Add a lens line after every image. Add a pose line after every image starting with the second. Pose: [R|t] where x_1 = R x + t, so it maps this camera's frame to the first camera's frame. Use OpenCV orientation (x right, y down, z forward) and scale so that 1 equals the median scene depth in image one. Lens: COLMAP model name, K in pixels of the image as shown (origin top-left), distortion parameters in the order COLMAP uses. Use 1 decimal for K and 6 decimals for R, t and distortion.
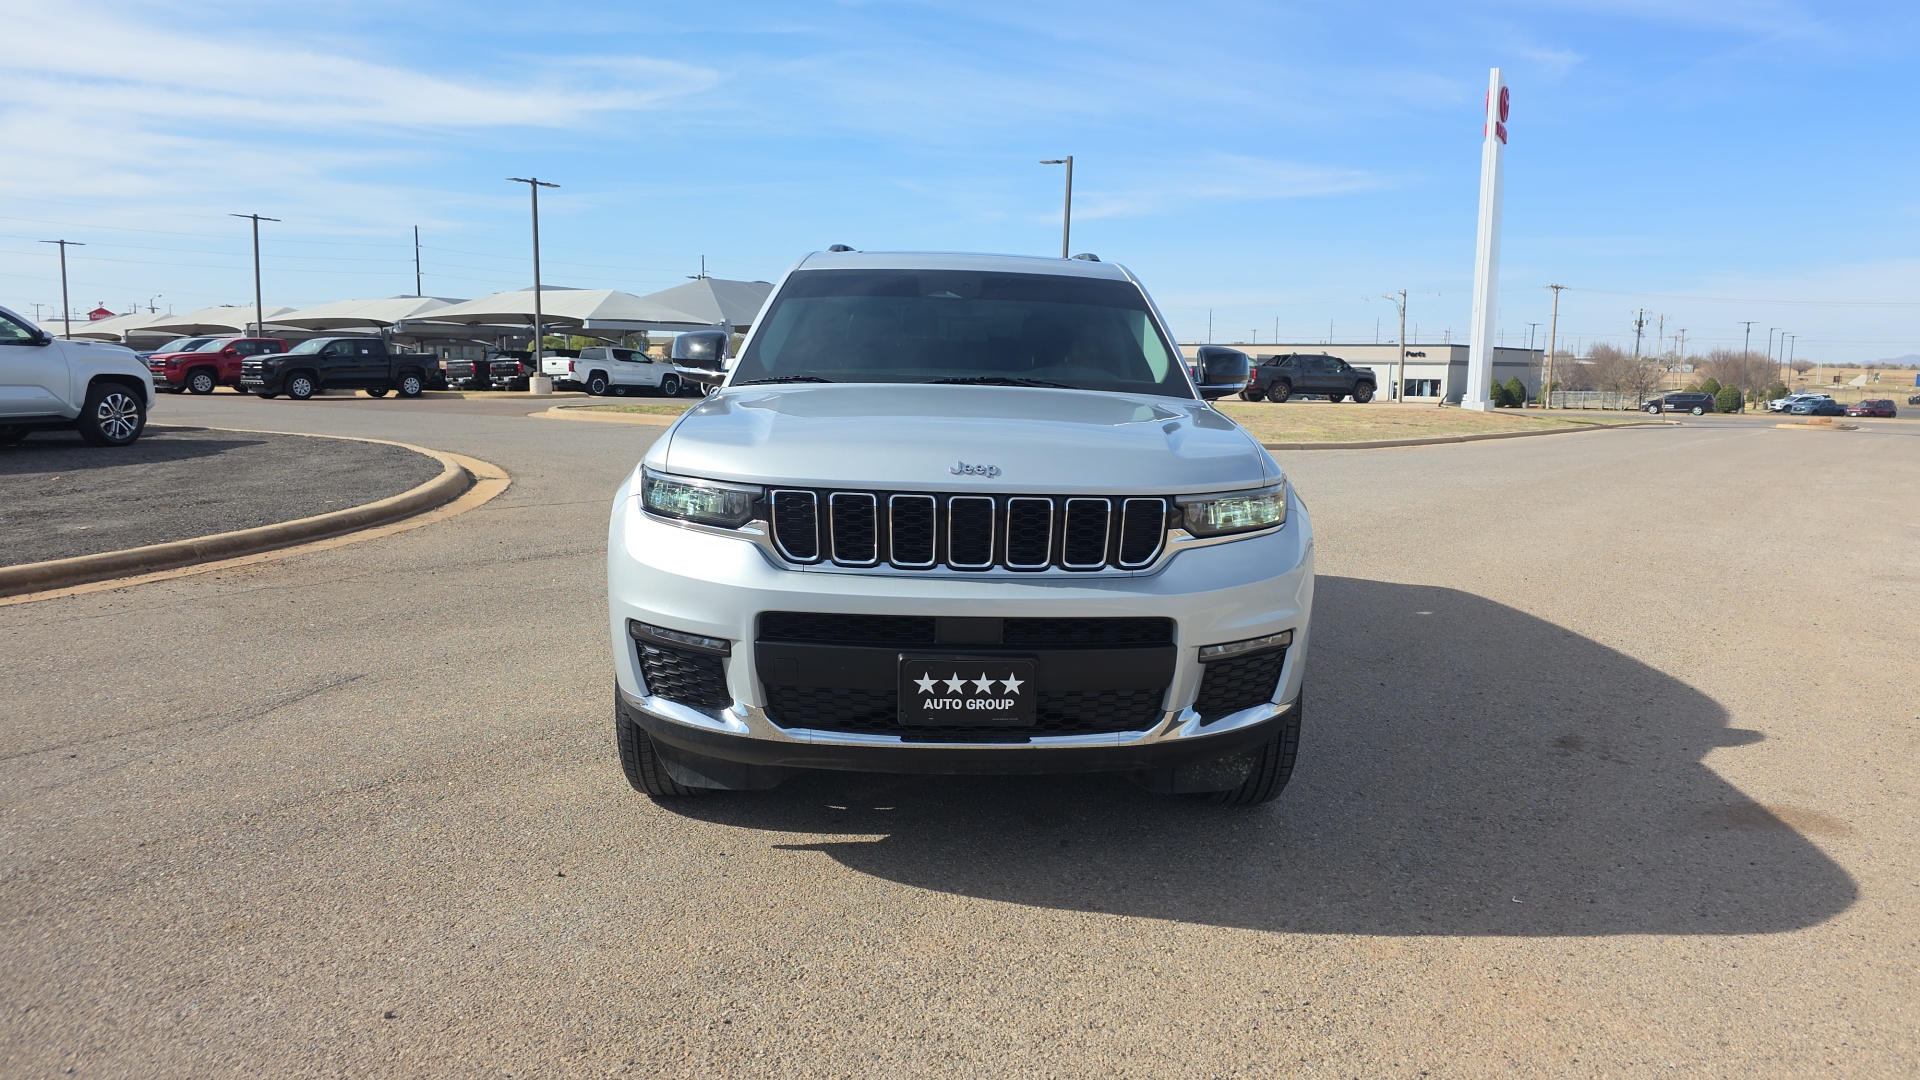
lens RADIAL K [[1296.2, 0, 1044.9], [0, 1296.2, 532.9], [0, 0, 1]] dist [0.068399, -0.063550]
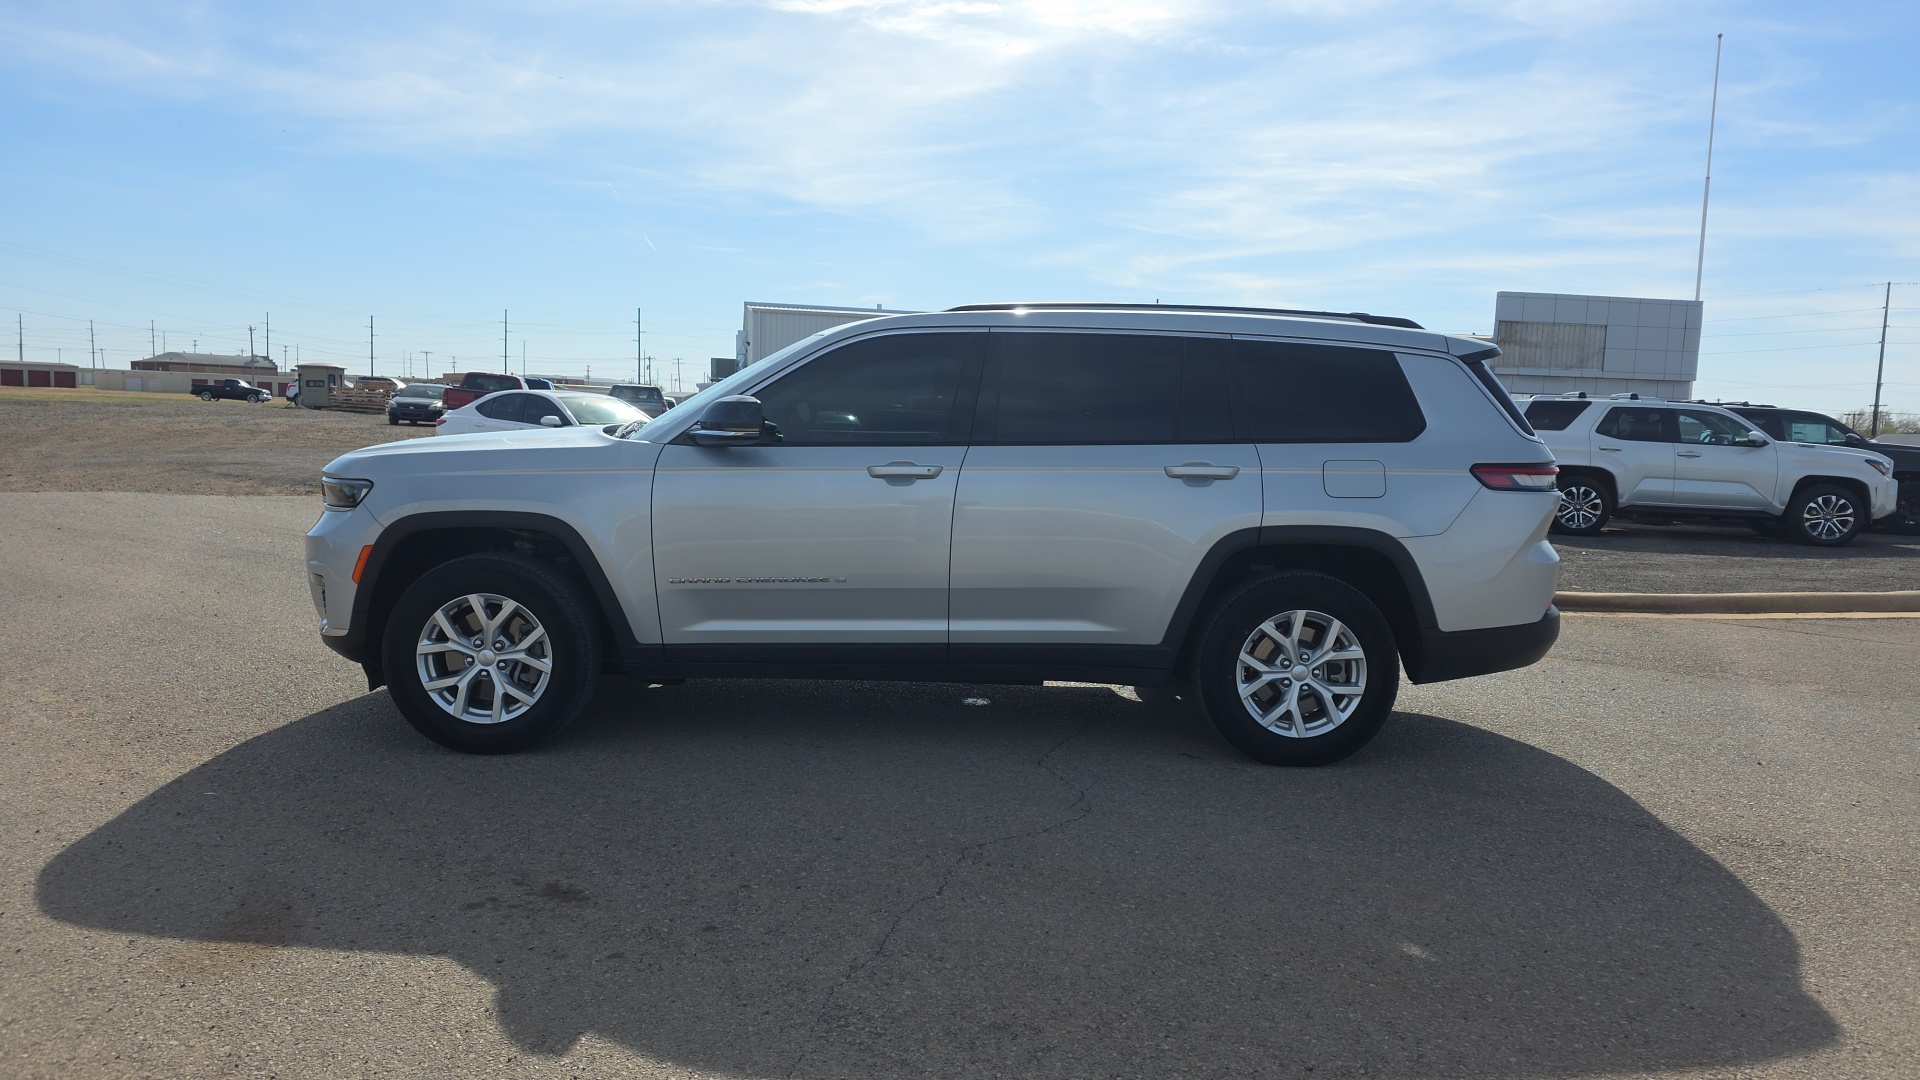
lens RADIAL K [[1294.2, 0, 962.1], [0, 1294.2, 555.5], [0, 0, 1]] dist [0.064438, -0.075122]
pose [[-0.058821, 0.084079, -0.994722, 0.169175], [-0.163766, 0.982134, 0.092699, -0.020874], [0.984744, 0.168354, -0.044001, 0.185513]]
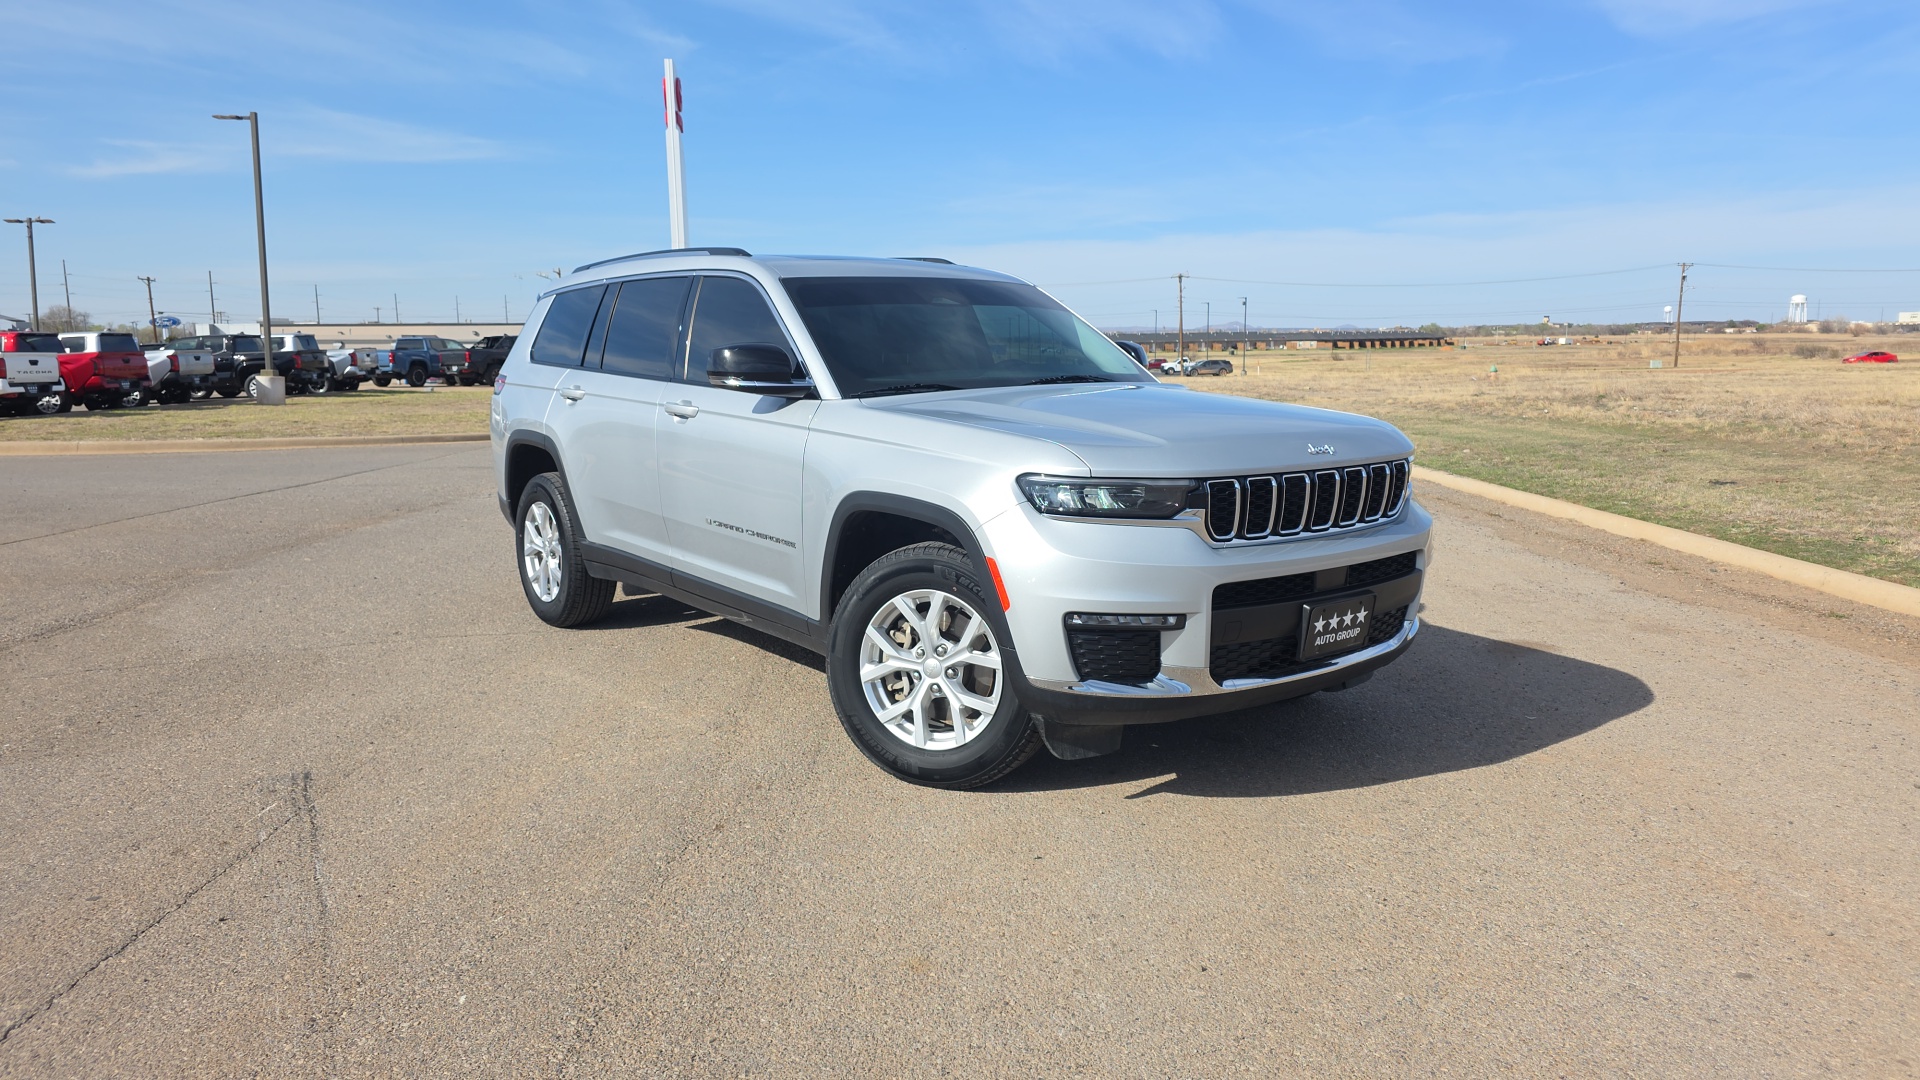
lens RADIAL K [[1307.5, 0, 944.8], [0, 1307.5, 531.1], [0, 0, 1]] dist [0.048561, -0.063815]
pose [[0.820424, -0.104403, 0.562143, -0.105407], [0.095562, 0.994396, 0.045213, -0.006371], [-0.563713, 0.016626, 0.825803, 0.016036]]
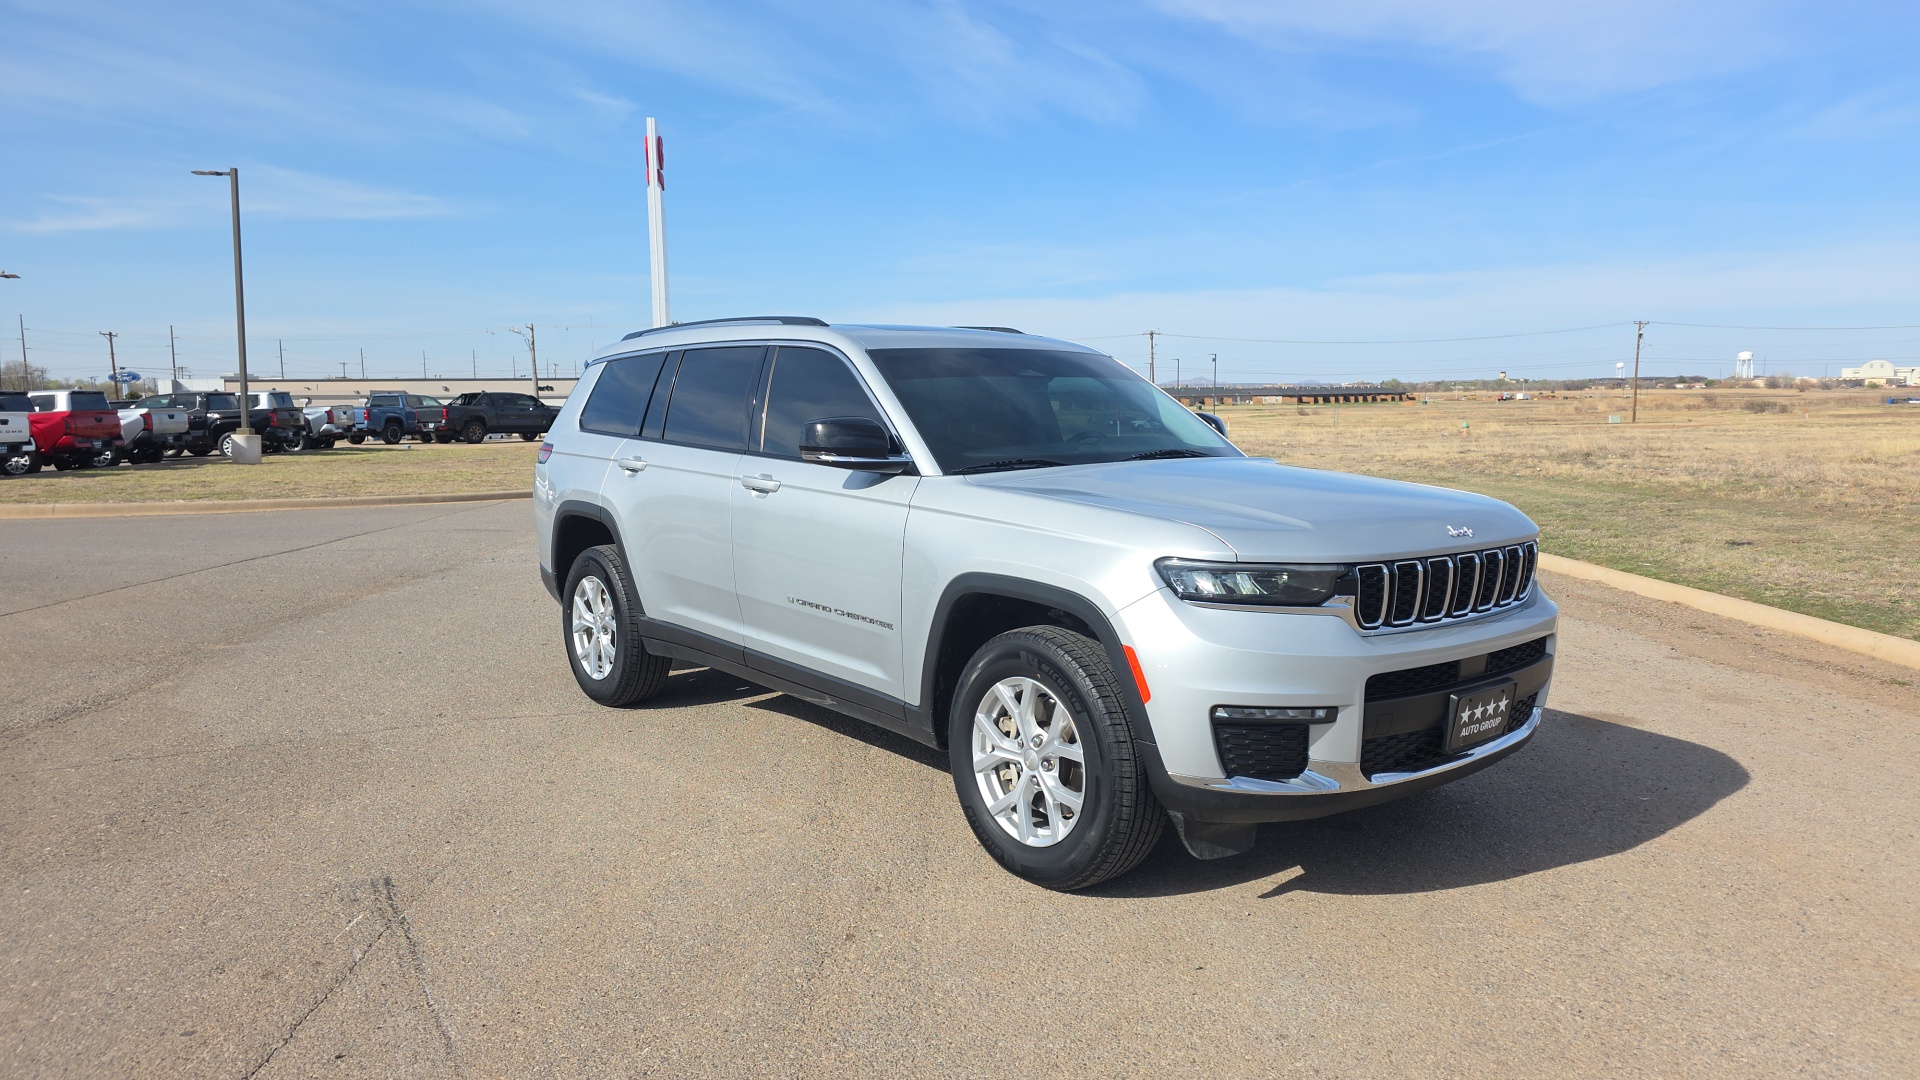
lens RADIAL K [[1301.9, 0, 960.0], [0, 1301.9, 540.0], [0, 0, 1]] dist [0.048840, -0.063130]
pose [[0.797767, -0.089240, 0.596325, -0.113992], [0.099375, 0.994922, 0.015945, -0.010674], [-0.594720, 0.046539, 0.802585, 0.029518]]
